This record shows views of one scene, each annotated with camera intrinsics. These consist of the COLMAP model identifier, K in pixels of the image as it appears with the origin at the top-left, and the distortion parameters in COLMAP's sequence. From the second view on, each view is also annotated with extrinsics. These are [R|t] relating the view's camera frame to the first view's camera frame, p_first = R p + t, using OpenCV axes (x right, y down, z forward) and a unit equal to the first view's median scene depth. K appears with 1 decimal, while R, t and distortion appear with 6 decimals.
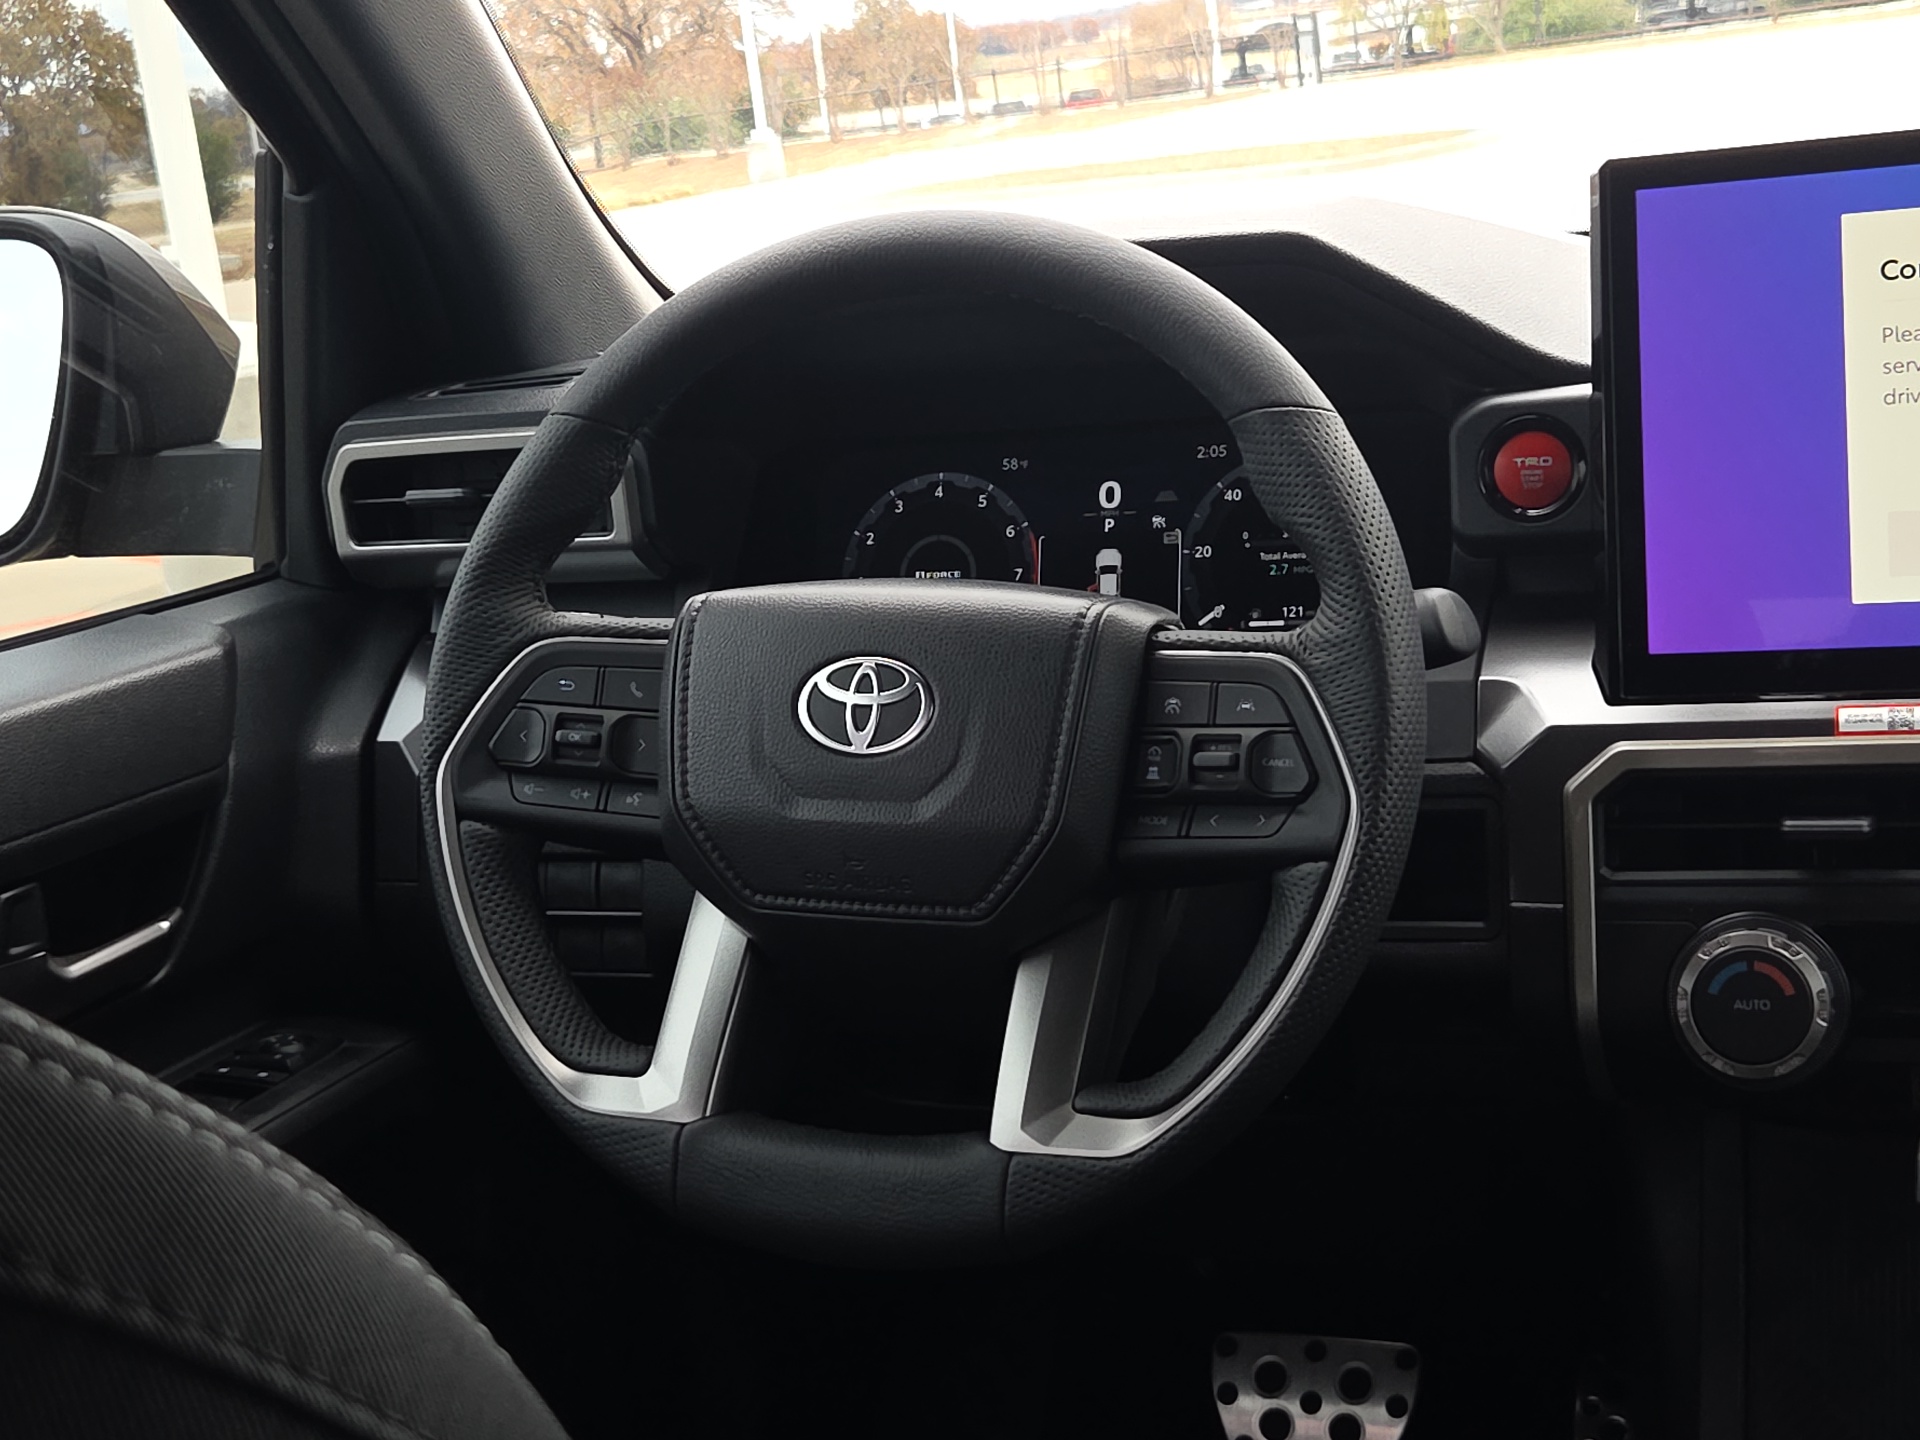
lens RADIAL K [[2897.8, 0, 960.0], [0, 2897.8, 720.0], [0, 0, 1]] dist [0.064093, -0.044636]
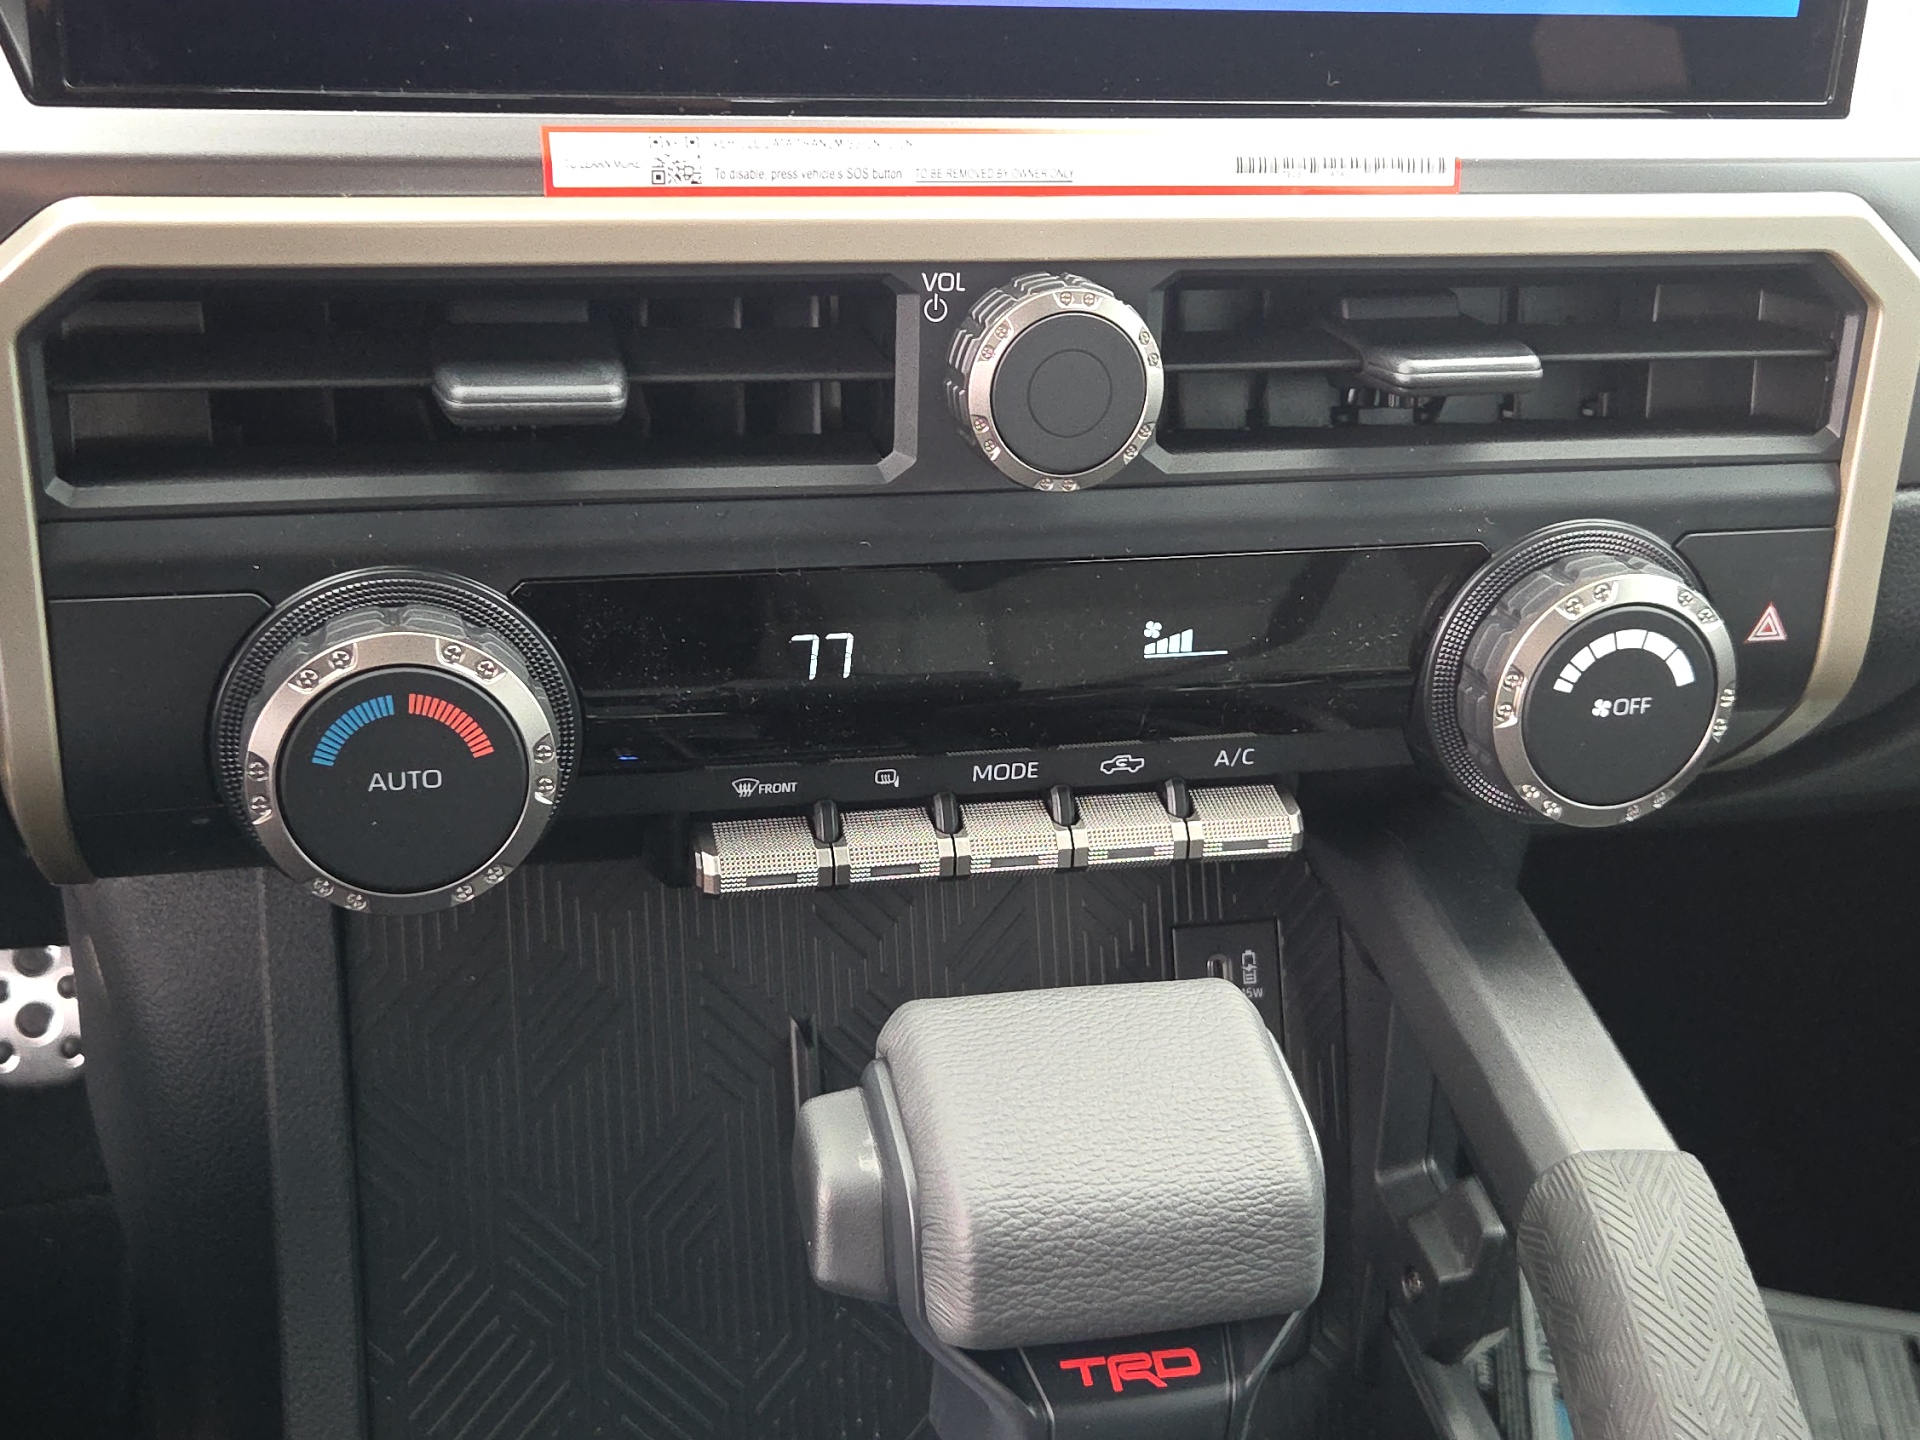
lens RADIAL K [[2337.5, 0, 1012.4], [0, 2337.5, 713.1], [0, 0, 1]] dist [0.070724, -0.092987]
pose [[0.812366, -0.163536, 0.559747, 0.131655], [-0.062106, 0.930151, 0.361888, -0.057516], [-0.579831, -0.328749, 0.745467, 0.627475]]
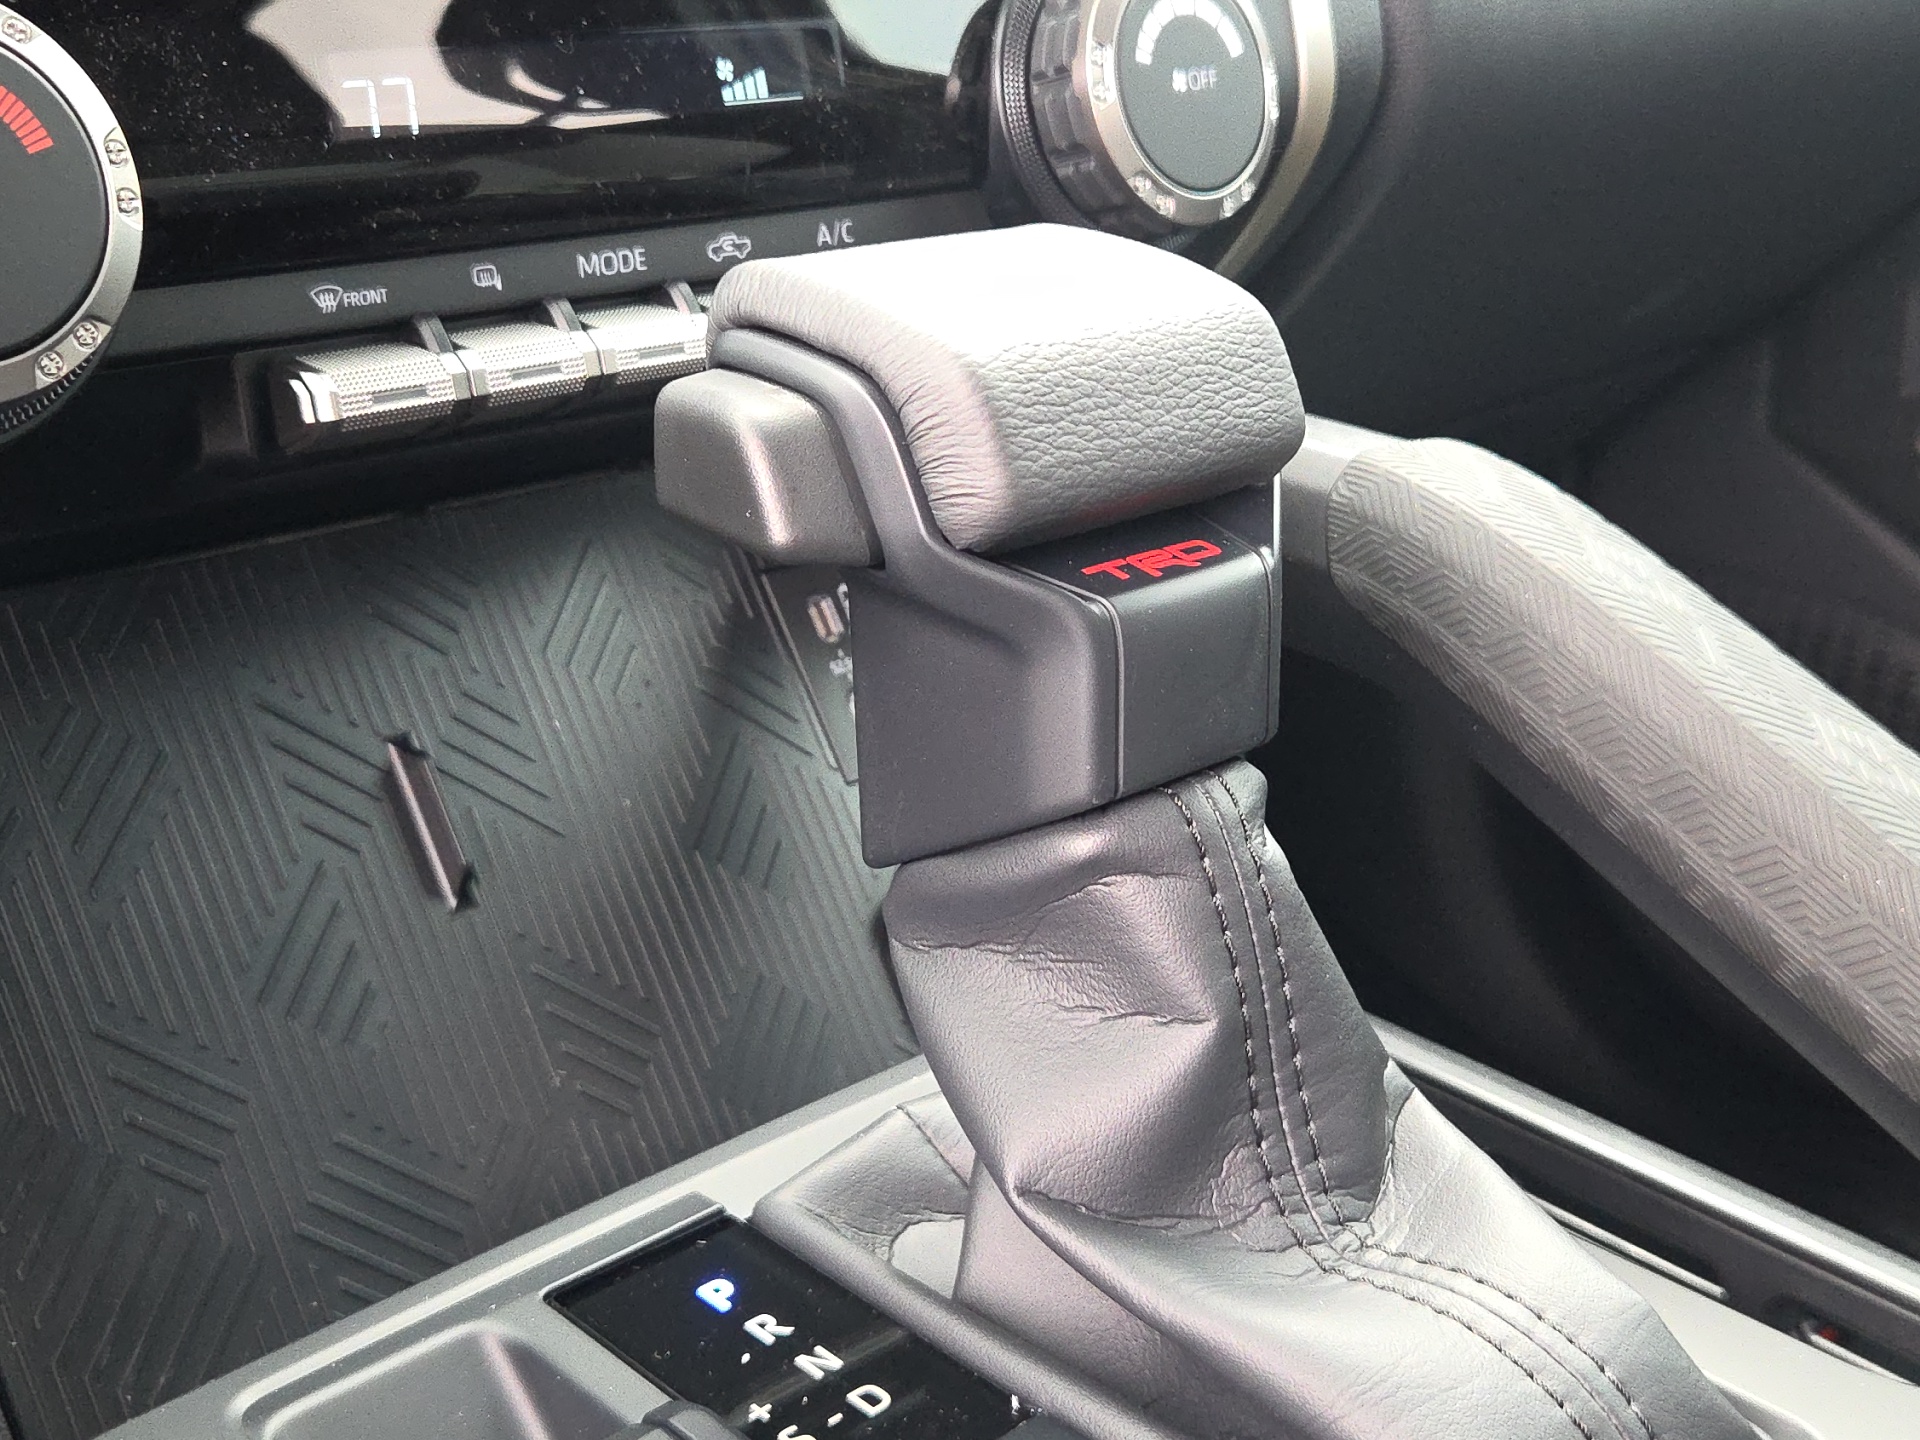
lens RADIAL K [[2337.5, 0, 1012.4], [0, 2337.5, 713.1], [0, 0, 1]] dist [0.070724, -0.092987]
pose [[0.423213, -0.210773, 0.881172, 0.062893], [0.126583, 0.976781, 0.172847, 0.120424], [-0.897144, 0.038390, 0.440067, 0.733121]]
